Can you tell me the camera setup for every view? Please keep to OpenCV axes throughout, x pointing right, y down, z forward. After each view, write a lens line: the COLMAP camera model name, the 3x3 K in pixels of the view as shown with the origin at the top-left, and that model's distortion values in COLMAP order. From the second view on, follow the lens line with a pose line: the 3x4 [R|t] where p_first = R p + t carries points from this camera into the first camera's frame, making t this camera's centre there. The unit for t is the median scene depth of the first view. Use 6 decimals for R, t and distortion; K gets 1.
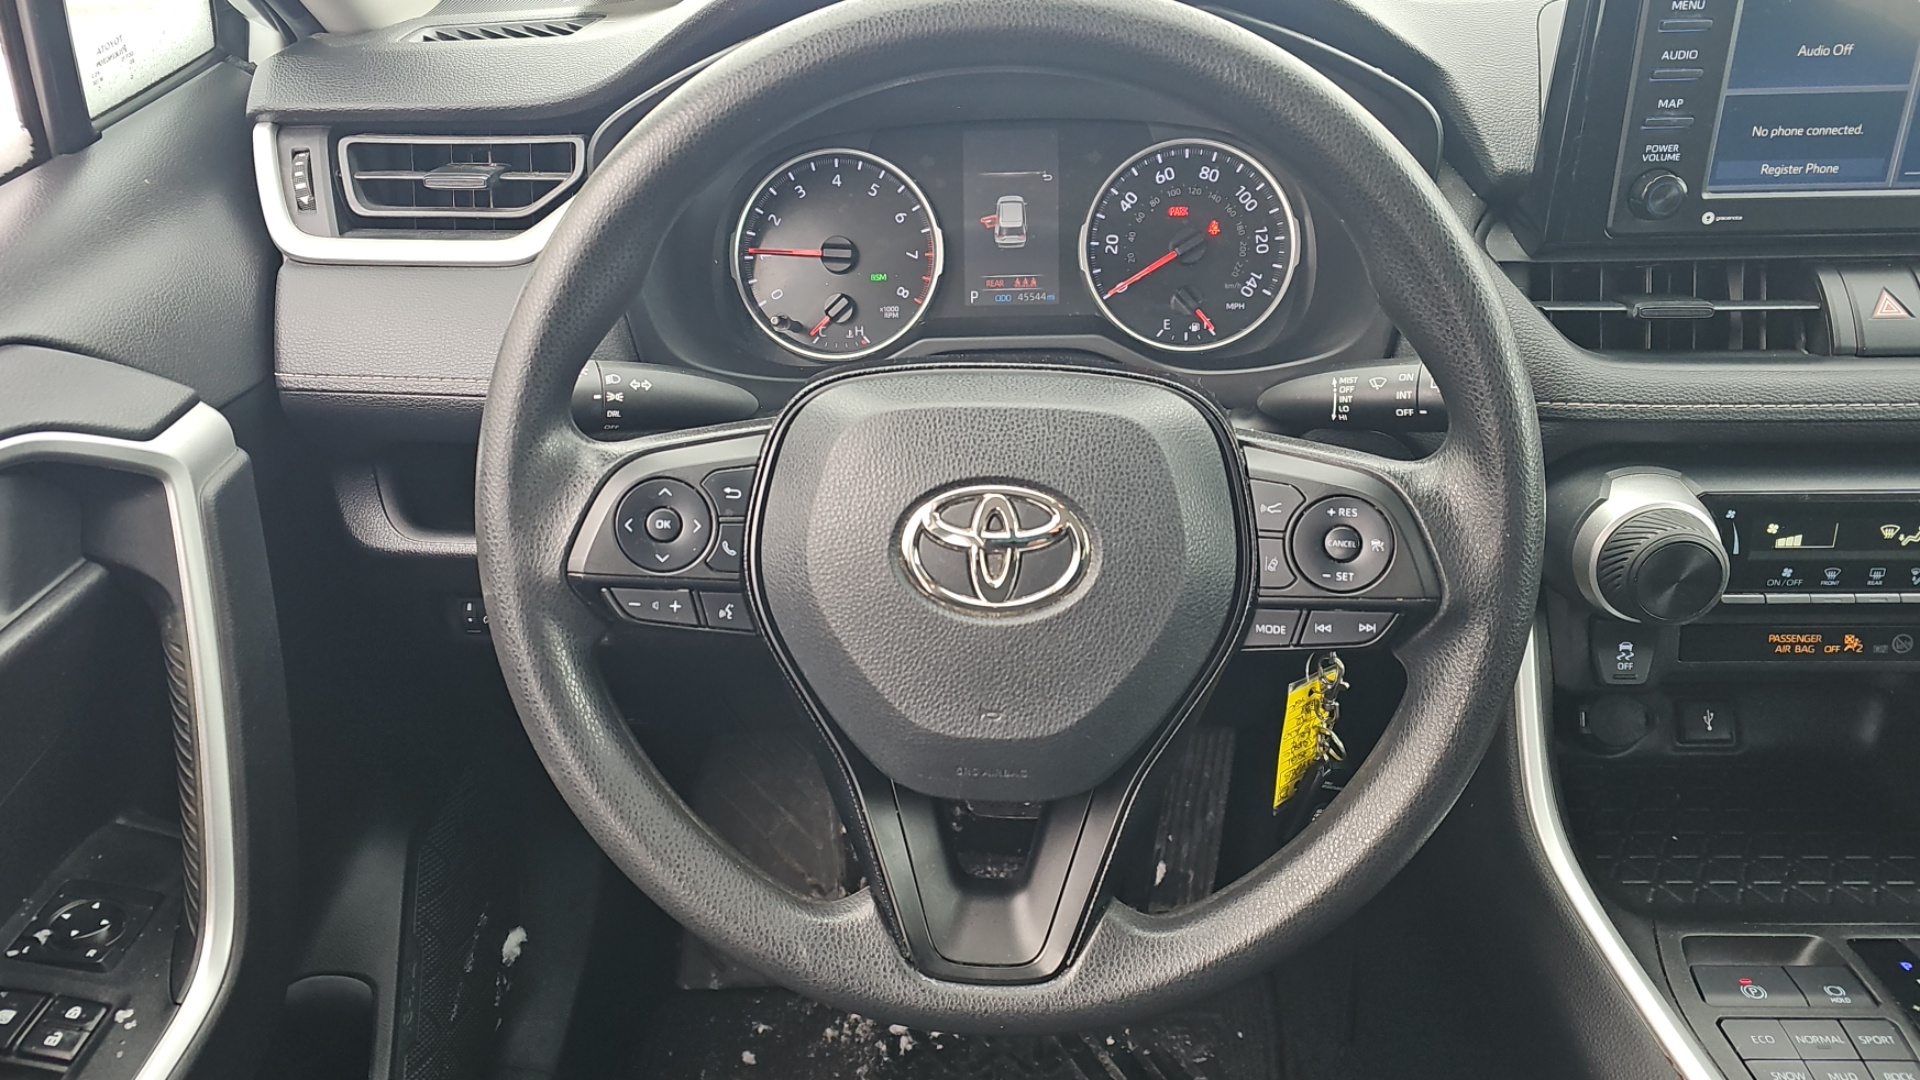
lens RADIAL K [[1375.0, 0, 952.5], [0, 1375.0, 552.8], [0, 0, 1]] dist [0.071312, -0.063142]
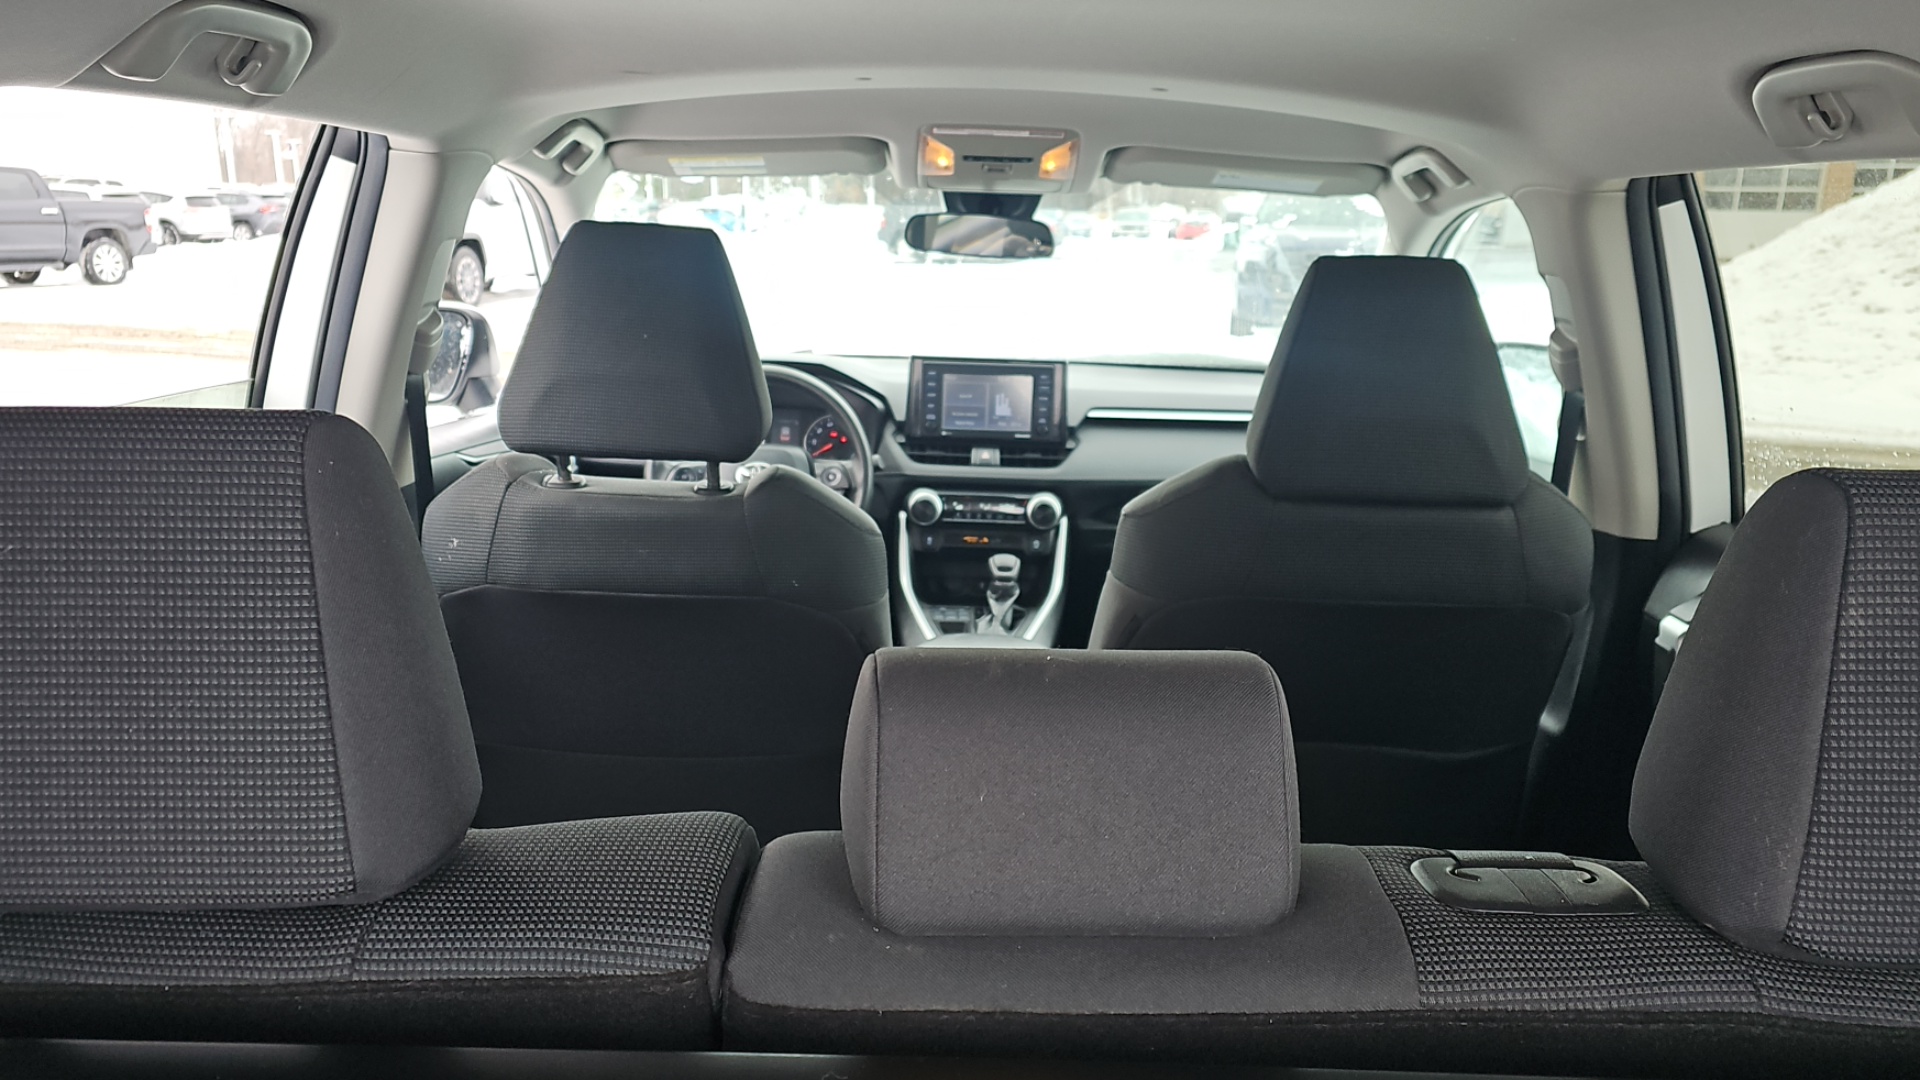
lens RADIAL K [[1375.0, 0, 971.4], [0, 1375.0, 554.8], [0, 0, 1]] dist [0.071312, -0.063142]
pose [[0.996887, 0.049463, 0.061394, 0.395024], [-0.031268, 0.962896, -0.268055, 1.228758], [-0.072375, 0.265301, 0.961445, -2.904473]]
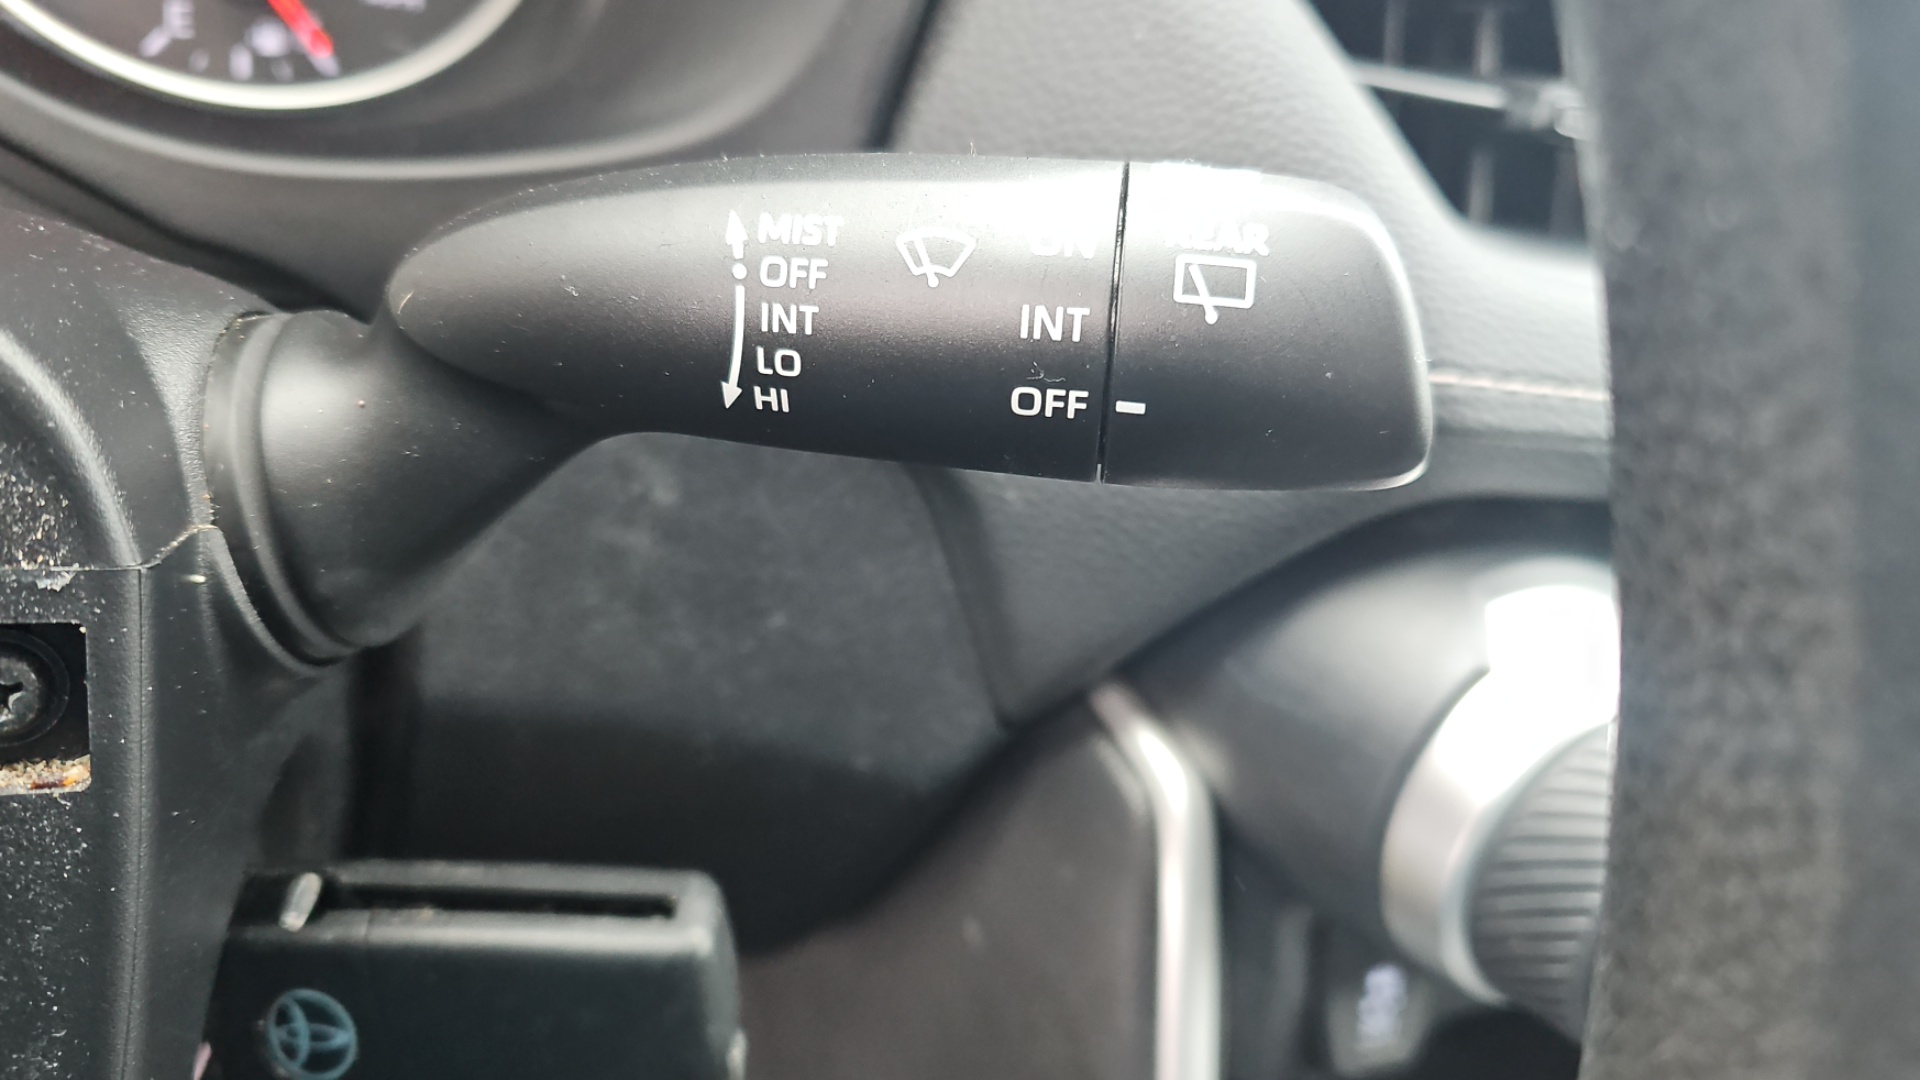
lens RADIAL K [[1375.0, 0, 962.6], [0, 1375.0, 537.5], [0, 0, 1]] dist [0.071312, -0.063142]
pose [[0.869489, -0.008666, 0.493876, 0.195159], [-0.032759, 0.996633, 0.075162, -0.090905], [-0.492864, -0.081531, 0.866278, 0.772672]]
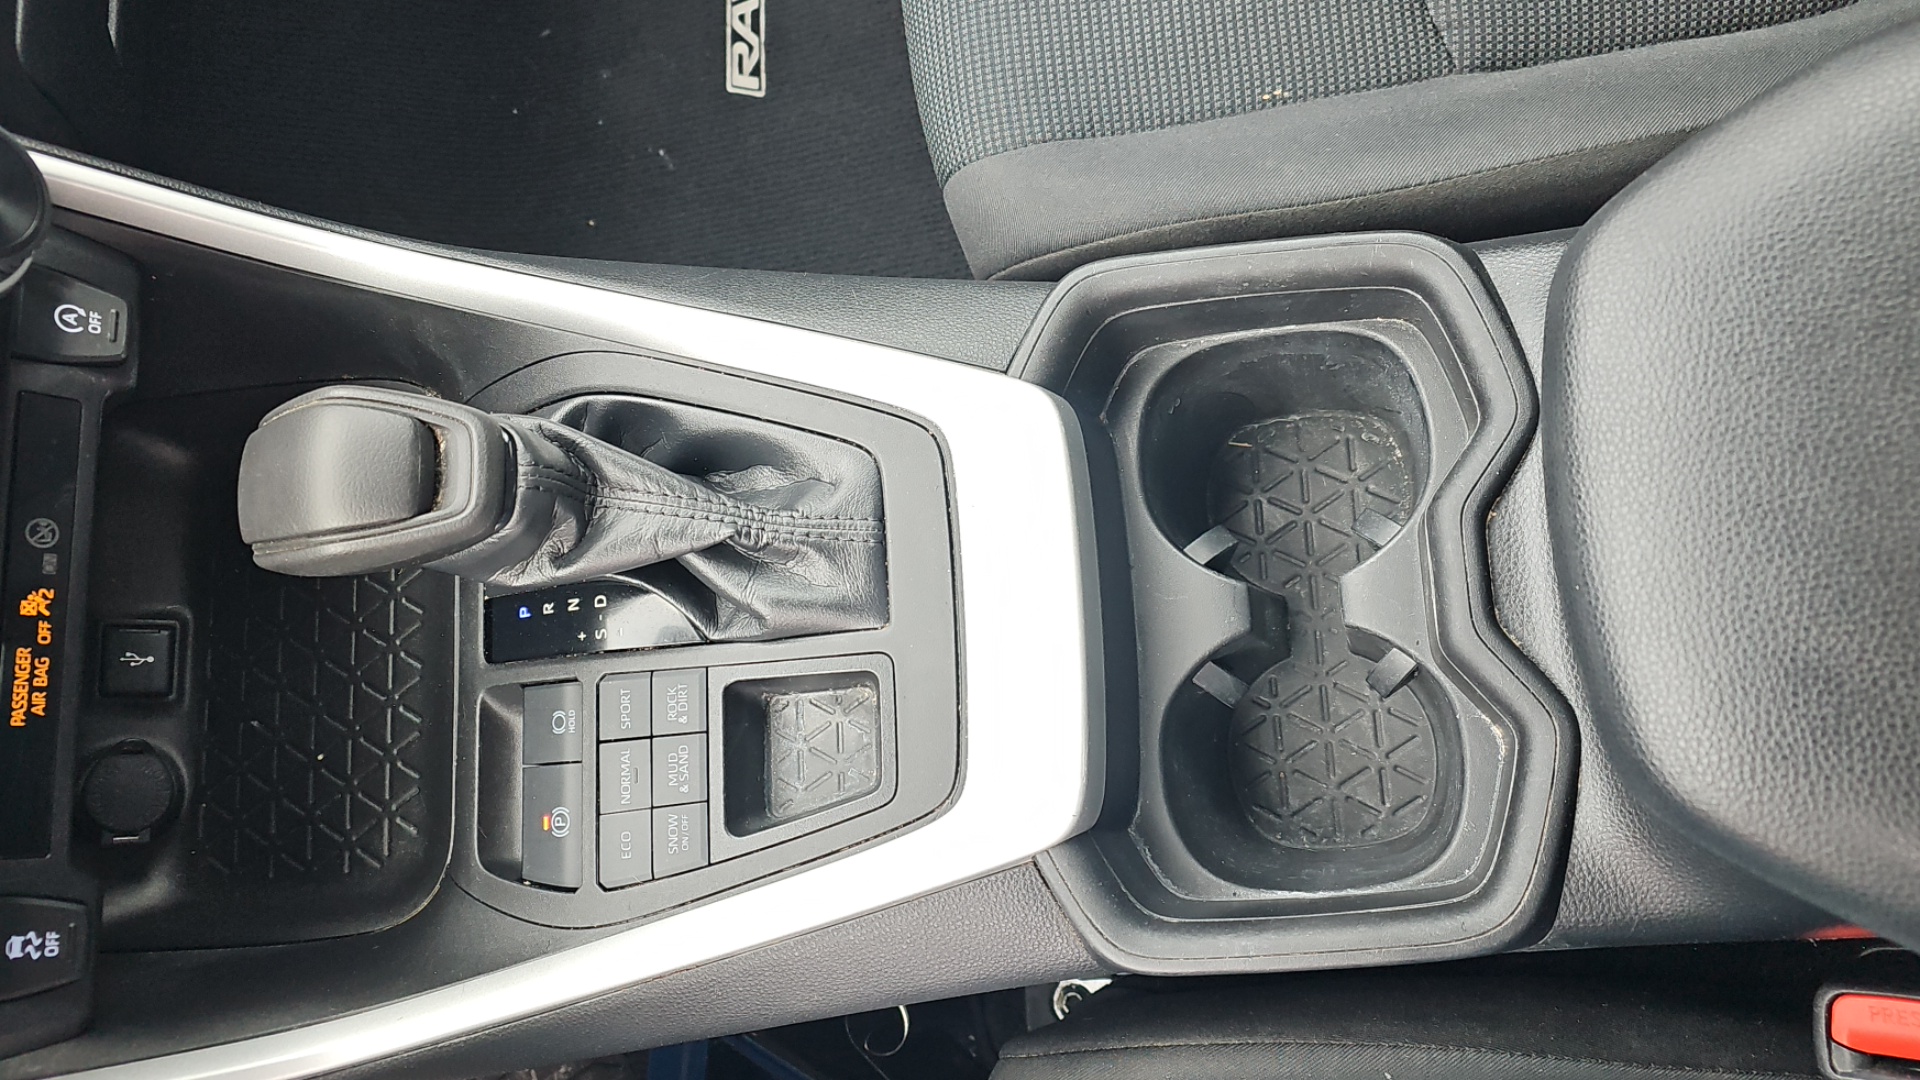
lens RADIAL K [[1375.0, 0, 955.2], [0, 1375.0, 539.1], [0, 0, 1]] dist [0.071312, -0.063142]
pose [[-0.069408, -0.972416, 0.222687, 0.530475], [0.759402, 0.093252, 0.643904, -0.038785], [-0.646909, 0.213801, 0.731982, 0.237474]]
